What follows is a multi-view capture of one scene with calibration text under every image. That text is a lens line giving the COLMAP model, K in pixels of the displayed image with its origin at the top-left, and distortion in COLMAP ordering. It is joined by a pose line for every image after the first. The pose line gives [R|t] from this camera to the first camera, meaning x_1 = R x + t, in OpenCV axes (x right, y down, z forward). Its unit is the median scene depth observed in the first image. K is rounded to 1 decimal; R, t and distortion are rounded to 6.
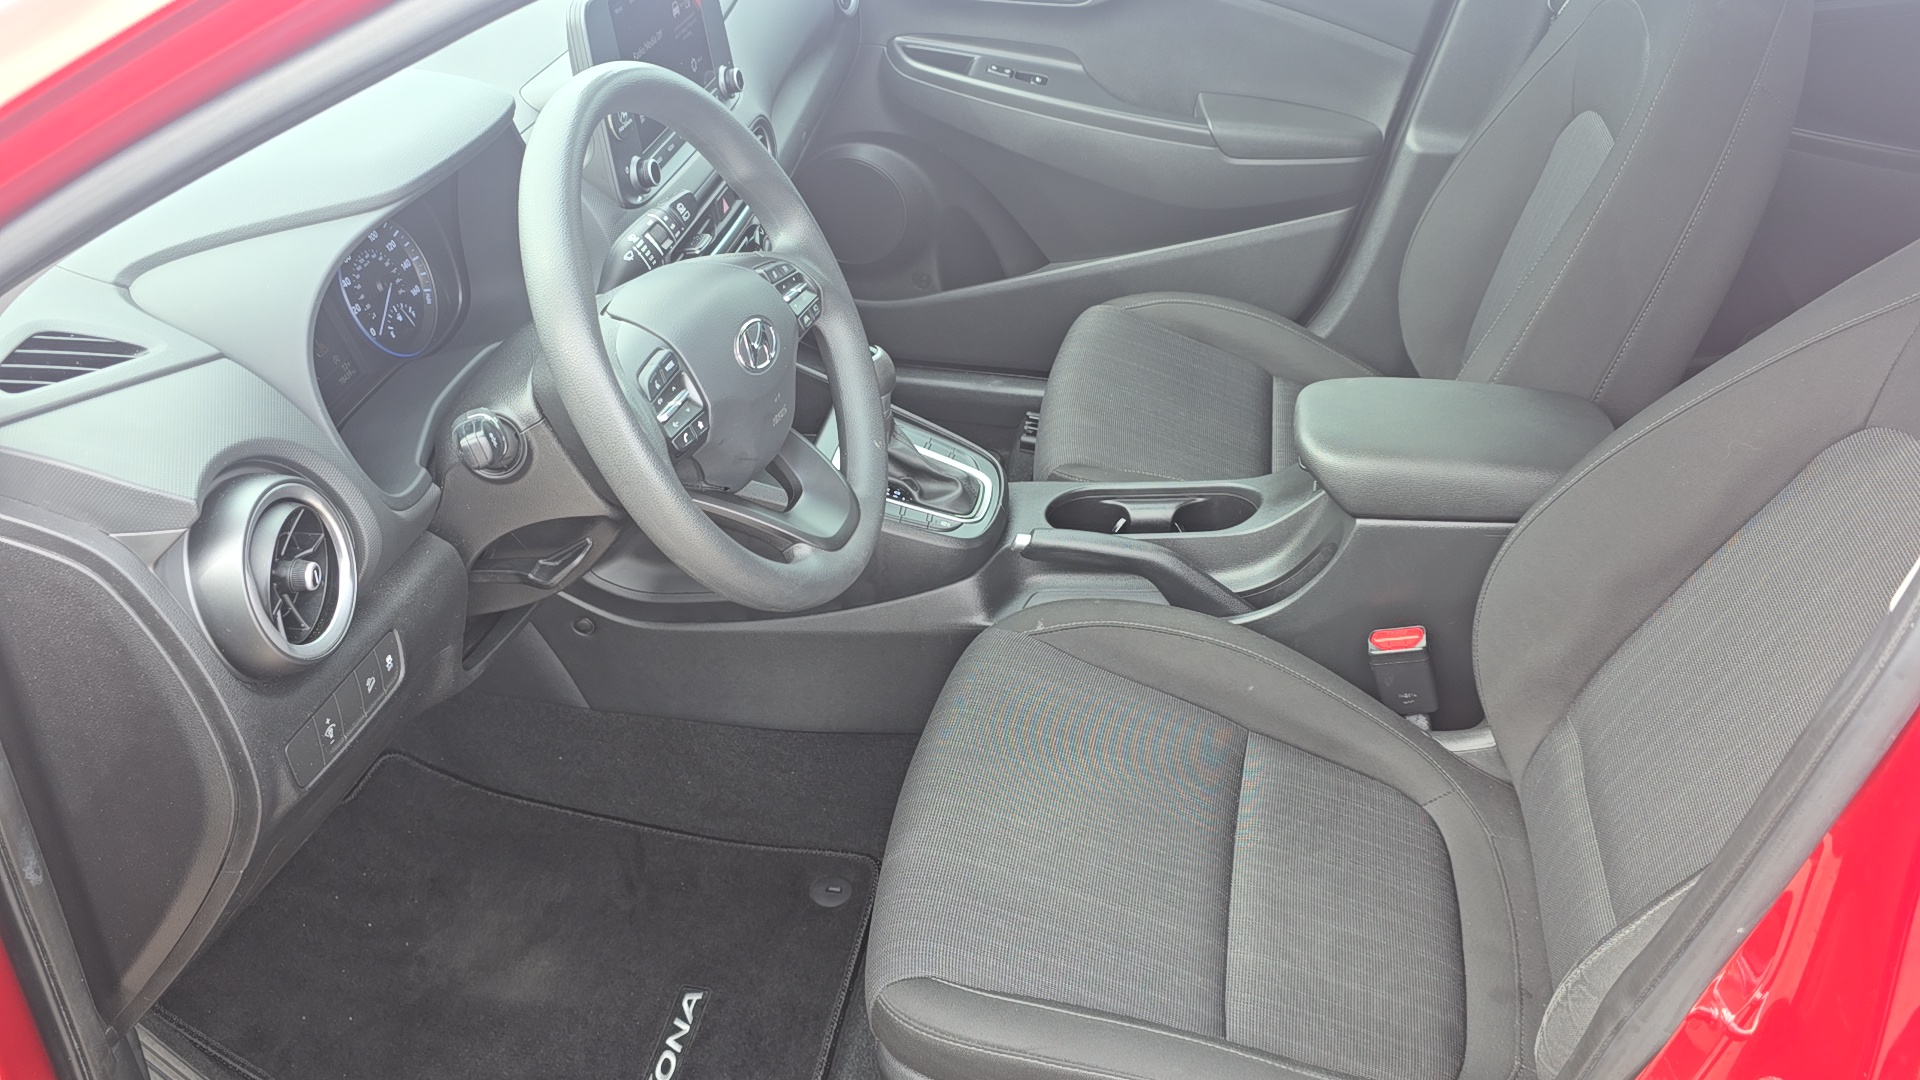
lens RADIAL K [[1620.0, 0, 956.1], [0, 1620.0, 534.1], [0, 0, 1]] dist [-0.004018, 0.012668]
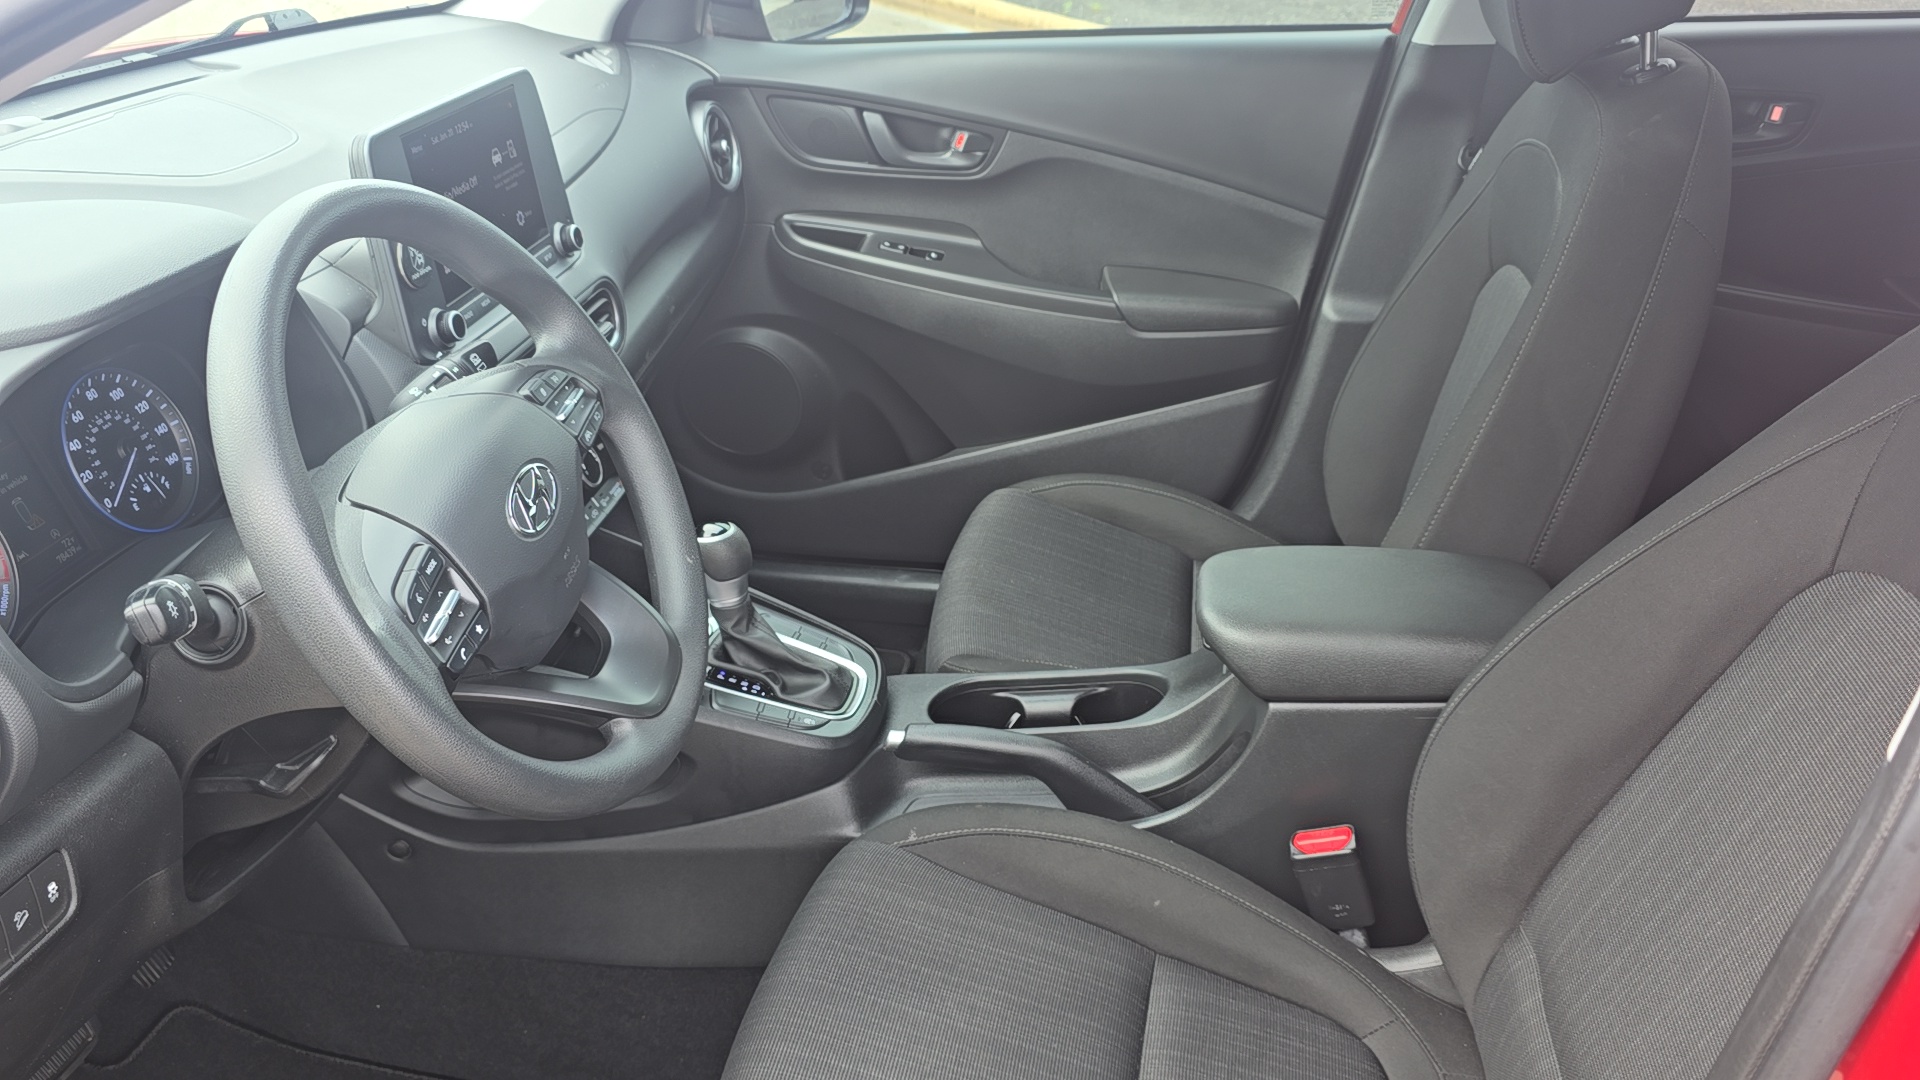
lens RADIAL K [[1623.4, 0, 958.3], [0, 1623.4, 530.5], [0, 0, 1]] dist [-0.004578, 0.007150]
pose [[0.999638, -0.020259, 0.017713, 0.063656], [0.022544, 0.989884, -0.140080, 0.017186], [-0.014695, 0.140428, 0.989982, 0.116635]]
